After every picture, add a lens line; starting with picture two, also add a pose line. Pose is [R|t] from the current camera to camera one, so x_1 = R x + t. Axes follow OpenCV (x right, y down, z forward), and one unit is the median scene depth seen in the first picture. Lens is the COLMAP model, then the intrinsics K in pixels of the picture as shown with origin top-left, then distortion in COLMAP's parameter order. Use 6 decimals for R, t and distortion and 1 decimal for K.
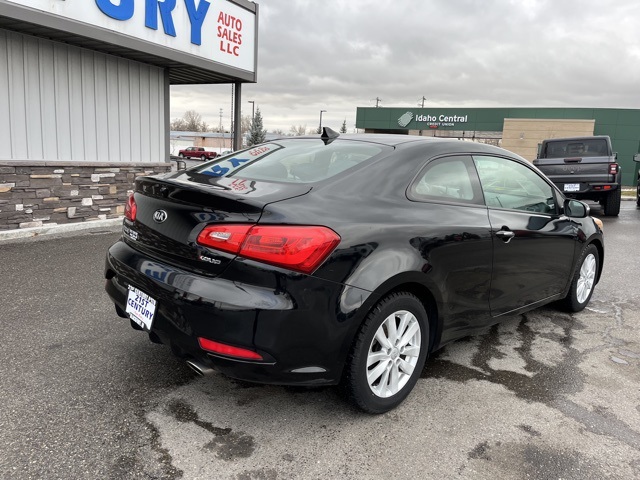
lens RADIAL K [[484.9, 0, 316.4], [0, 484.9, 237.0], [0, 0, 1]] dist [0.078544, -0.103332]
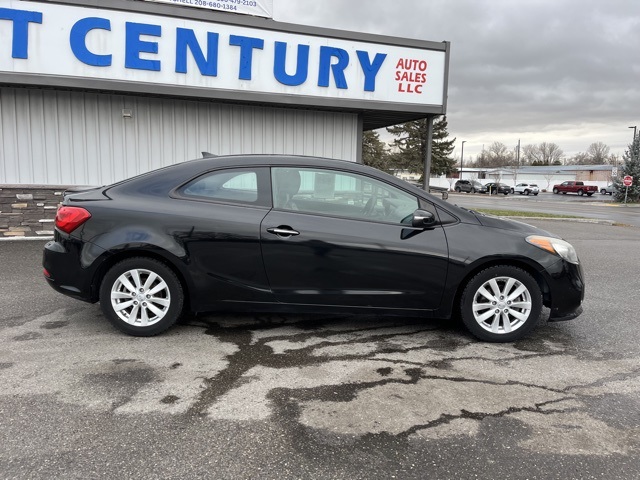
lens RADIAL K [[484.9, 0, 320.5], [0, 484.9, 241.9], [0, 0, 1]] dist [0.078544, -0.103332]
pose [[0.720661, 0.056014, -0.691021, 1.031890], [-0.101447, 0.994522, -0.025183, 0.031961], [0.685825, 0.088251, 0.722396, 0.177703]]
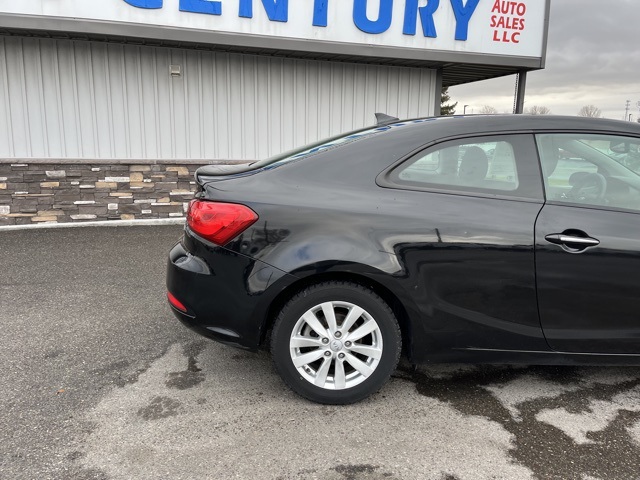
lens RADIAL K [[484.9, 0, 314.8], [0, 484.9, 234.6], [0, 0, 1]] dist [0.078544, -0.103332]
pose [[0.729940, 0.083114, -0.678440, 0.490680], [-0.089810, 0.995636, 0.025346, 0.001375], [0.677586, 0.042430, 0.734219, 0.170903]]
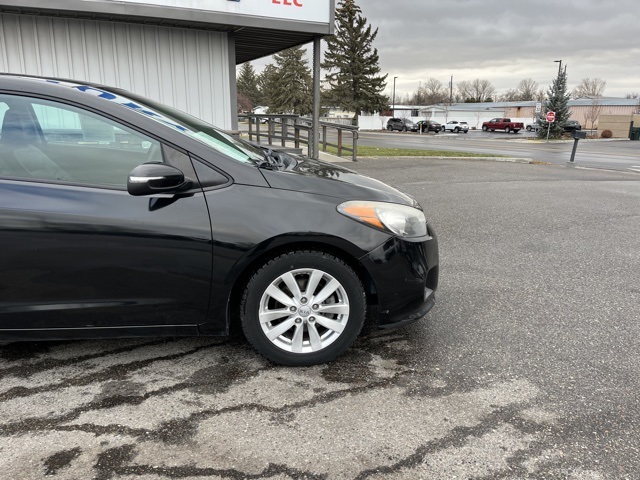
lens RADIAL K [[484.9, 0, 325.1], [0, 484.9, 243.0], [0, 0, 1]] dist [0.078544, -0.103332]
pose [[0.801487, 0.108555, -0.588077, 1.002834], [-0.072073, 0.993753, 0.085213, -0.045760], [0.593653, -0.025912, 0.804304, 0.657865]]
